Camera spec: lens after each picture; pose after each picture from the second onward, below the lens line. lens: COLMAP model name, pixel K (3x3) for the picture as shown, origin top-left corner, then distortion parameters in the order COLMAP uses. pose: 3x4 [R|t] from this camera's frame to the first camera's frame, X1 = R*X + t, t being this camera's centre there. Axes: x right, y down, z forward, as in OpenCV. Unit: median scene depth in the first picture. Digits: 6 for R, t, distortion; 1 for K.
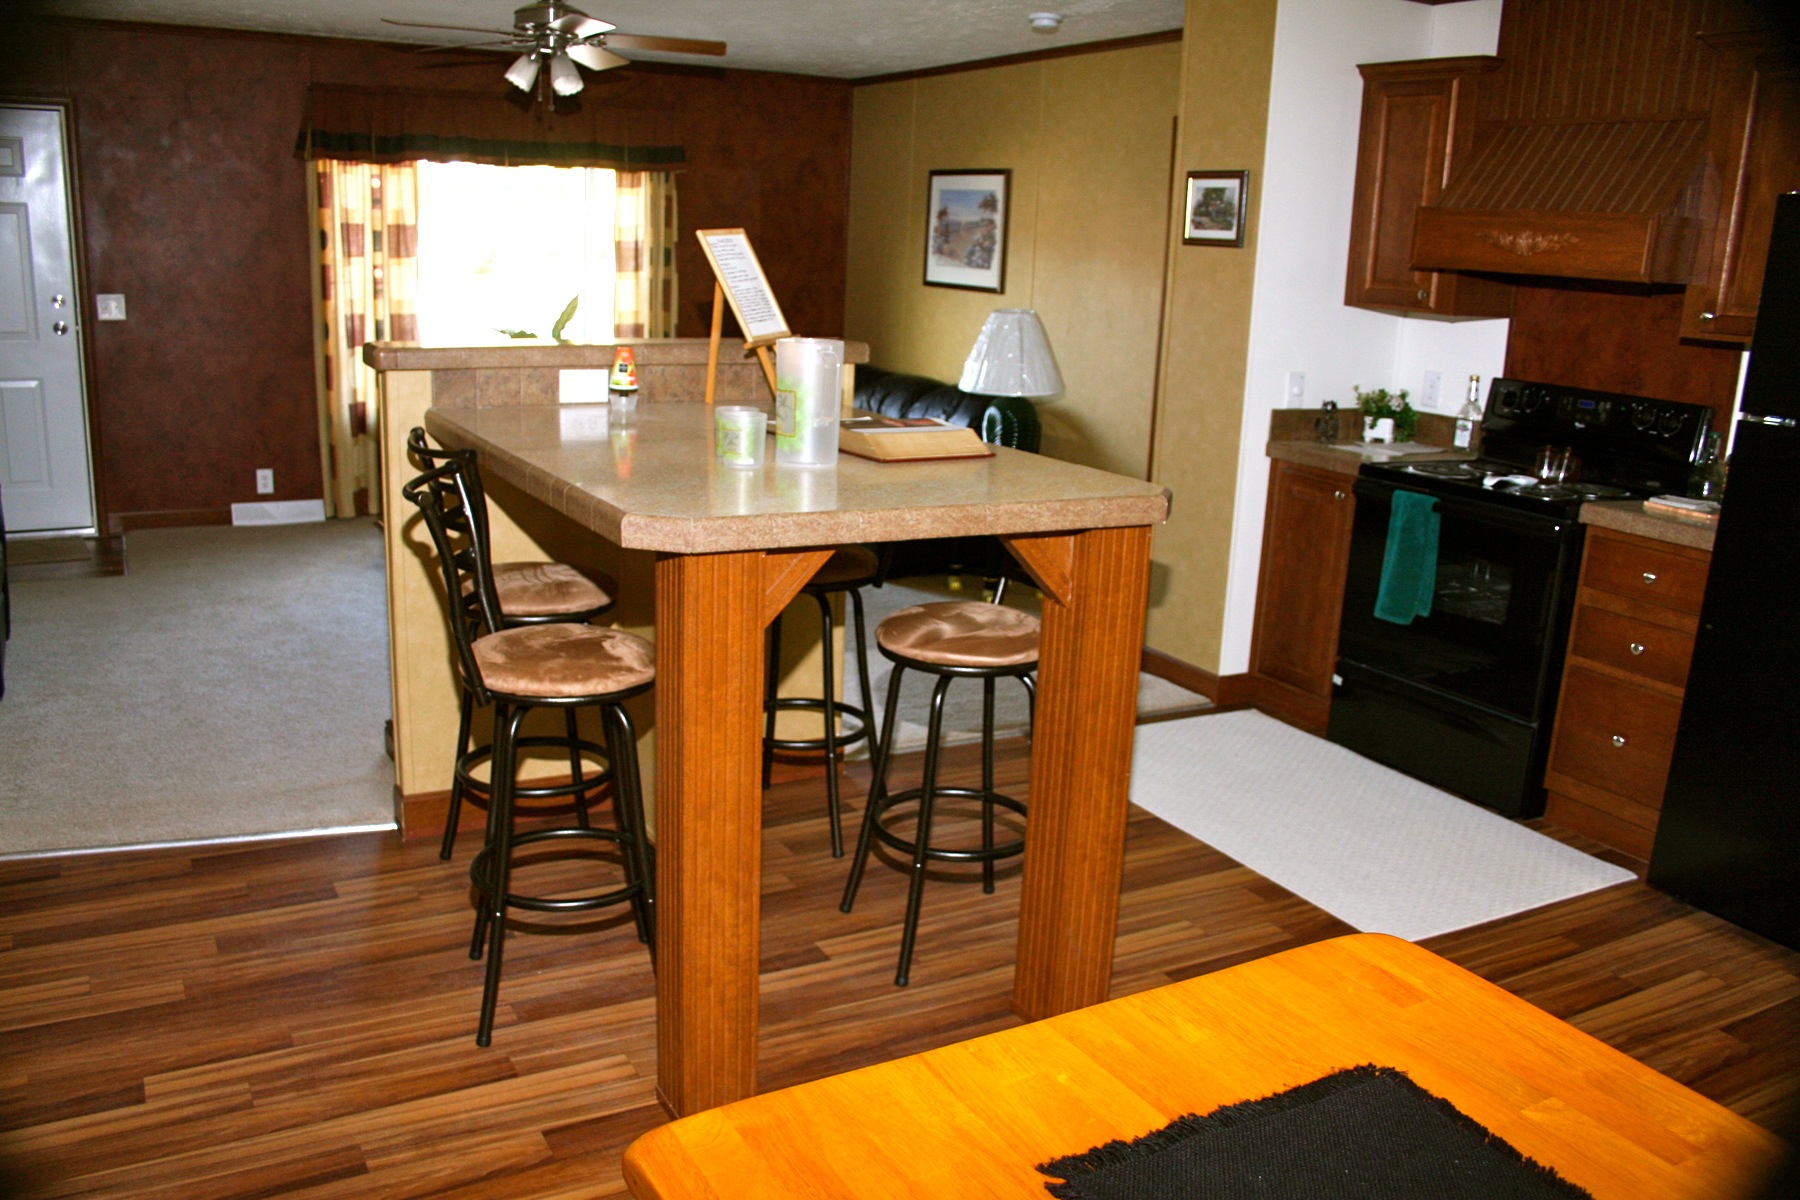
lens RADIAL K [[1488.8, 0, 883.3], [0, 1488.8, 609.9], [0, 0, 1]] dist [-0.157739, 0.127707]
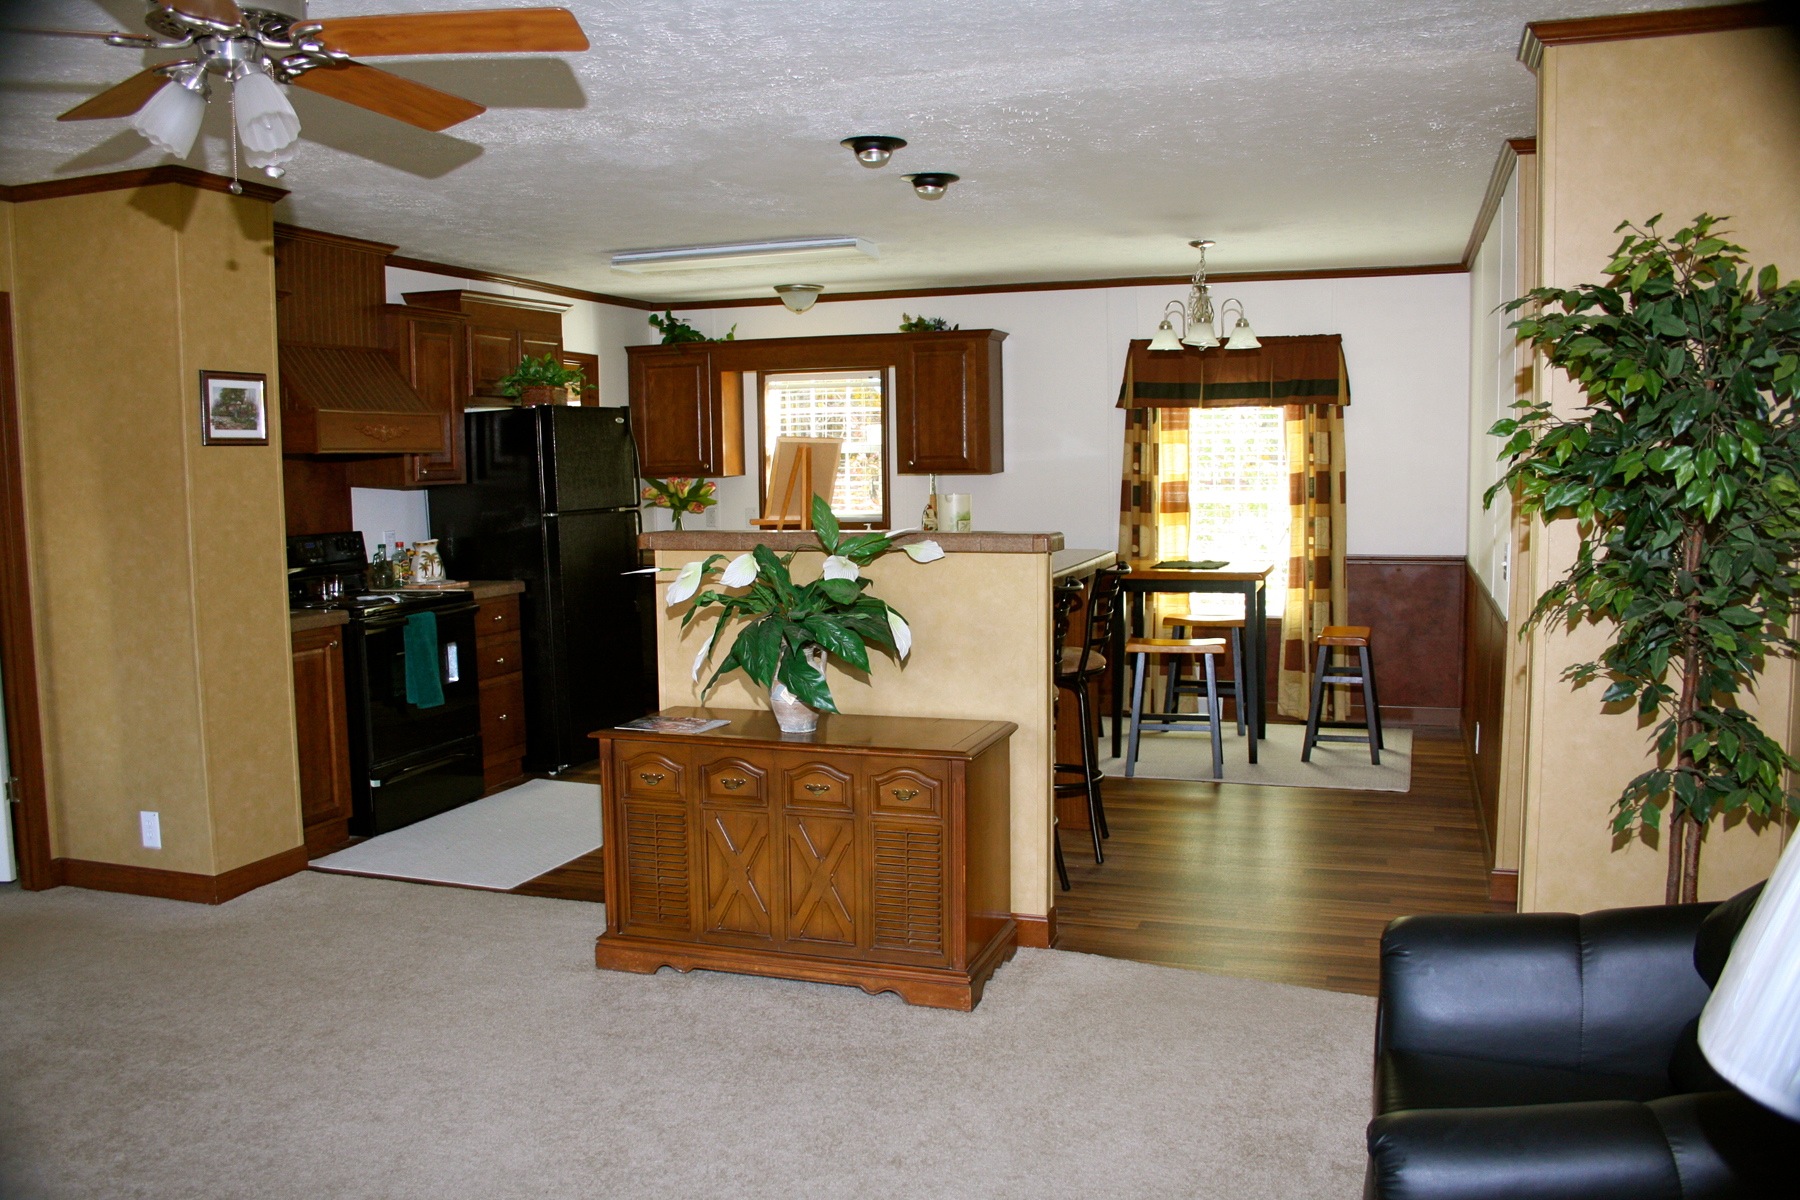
lens RADIAL K [[1488.8, 0, 883.3], [0, 1488.8, 609.9], [0, 0, 1]] dist [-0.157739, 0.127707]
pose [[-0.666271, -0.106304, 0.738094, -0.720342], [0.170850, 0.941699, 0.289852, -0.310206], [-0.725874, 0.319223, -0.609265, 1.154839]]
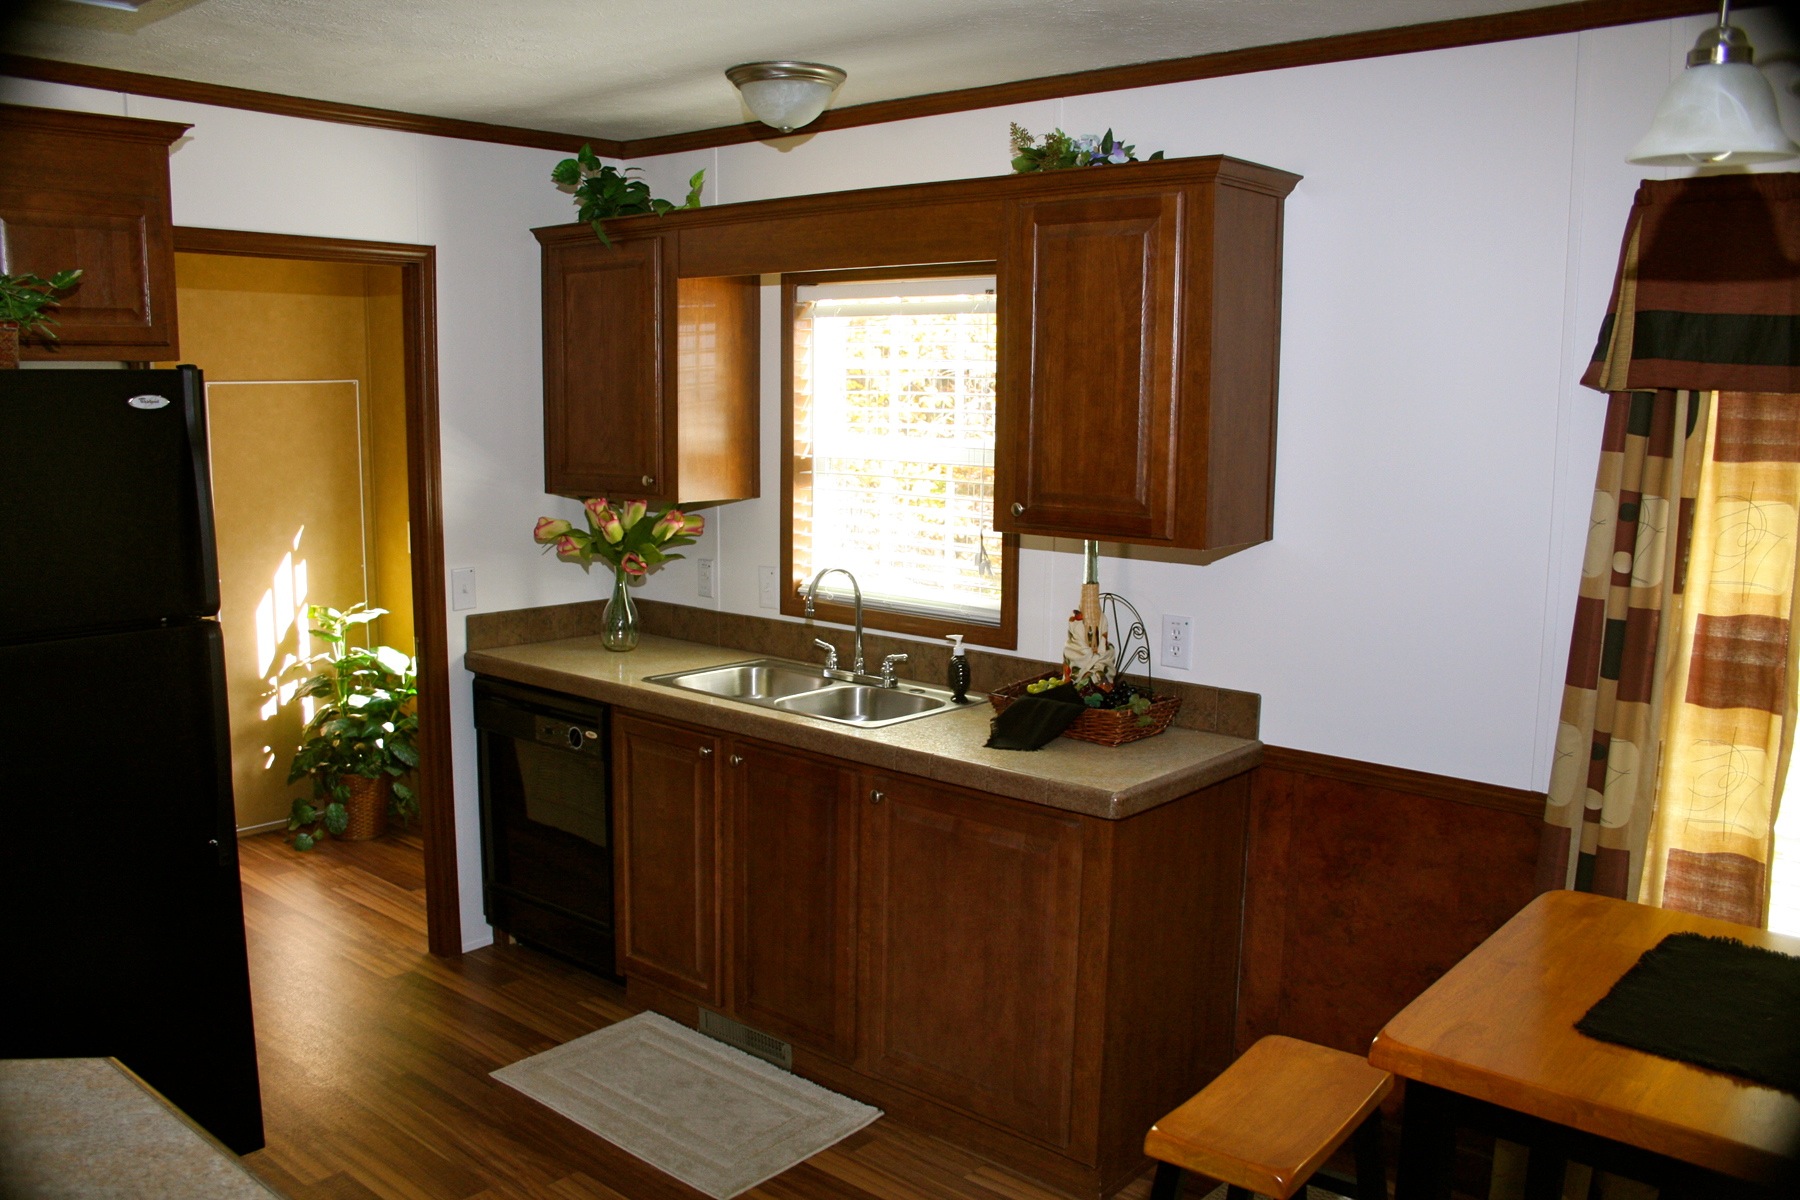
lens RADIAL K [[1462.8, 0, 929.8], [0, 1462.8, 630.4], [0, 0, 1]] dist [-0.168591, 0.169991]
pose [[-0.361625, -0.200294, 0.910555, -0.148497], [0.204307, 0.935888, 0.287006, -0.140690], [-0.909663, 0.289822, -0.297519, 0.399793]]
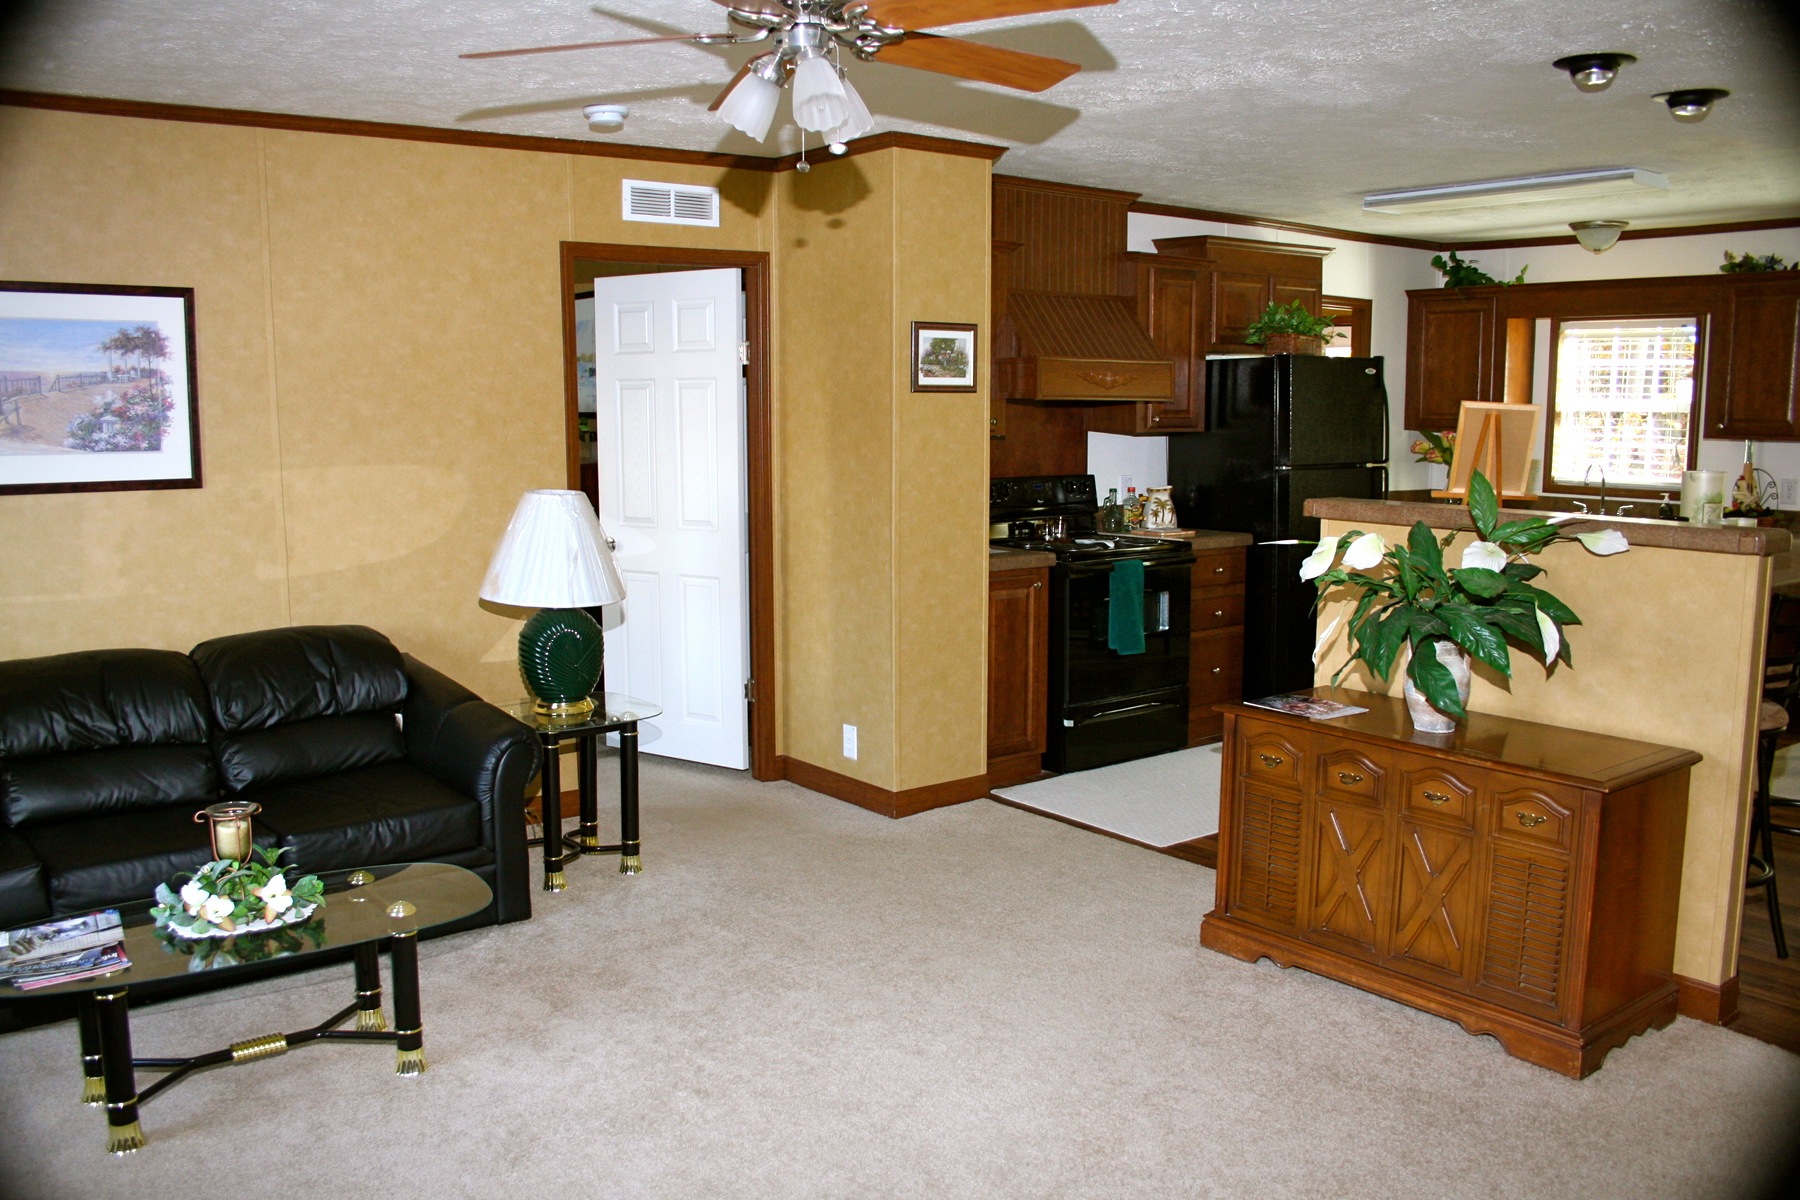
lens RADIAL K [[1488.8, 0, 883.3], [0, 1488.8, 609.9], [0, 0, 1]] dist [-0.157739, 0.127707]
pose [[-0.153693, -0.180214, 0.971546, -0.743543], [0.236074, 0.948058, 0.213202, -0.296552], [-0.959504, 0.262125, -0.103166, 1.045638]]
